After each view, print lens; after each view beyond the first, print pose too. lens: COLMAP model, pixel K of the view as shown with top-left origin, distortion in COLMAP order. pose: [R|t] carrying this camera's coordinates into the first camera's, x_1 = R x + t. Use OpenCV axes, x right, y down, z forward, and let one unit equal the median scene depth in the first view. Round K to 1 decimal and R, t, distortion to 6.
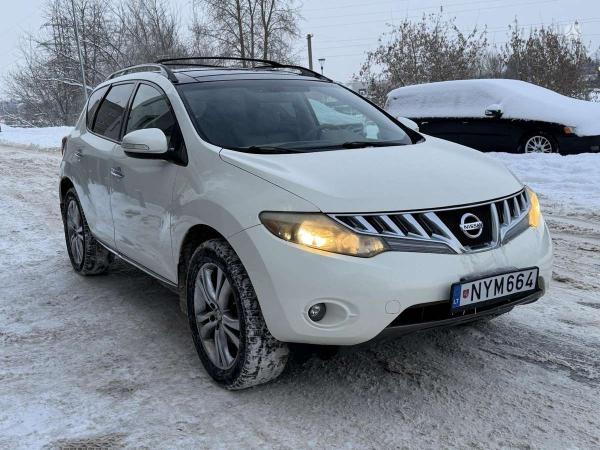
lens RADIAL K [[653.7, 0, 300.0], [0, 653.7, 225.0], [0, 0, 1]] dist [0.200545, -0.456164]
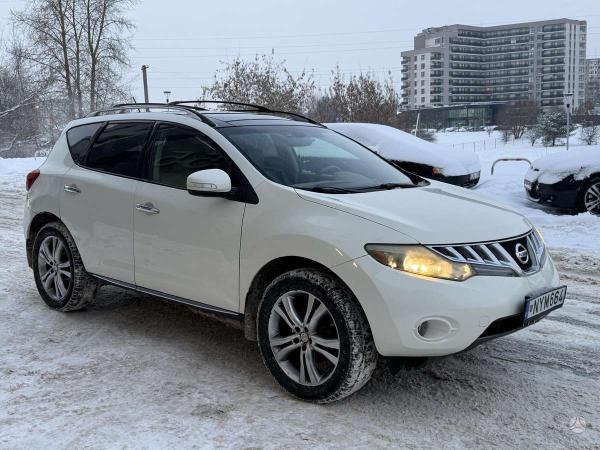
lens RADIAL K [[653.7, 0, 300.0], [0, 653.7, 225.0], [0, 0, 1]] dist [0.200545, -0.456164]
pose [[0.961937, -0.004408, 0.273237, -0.413677], [0.017527, 0.998806, -0.045593, -0.002578], [-0.272710, 0.048647, 0.960866, -0.076927]]
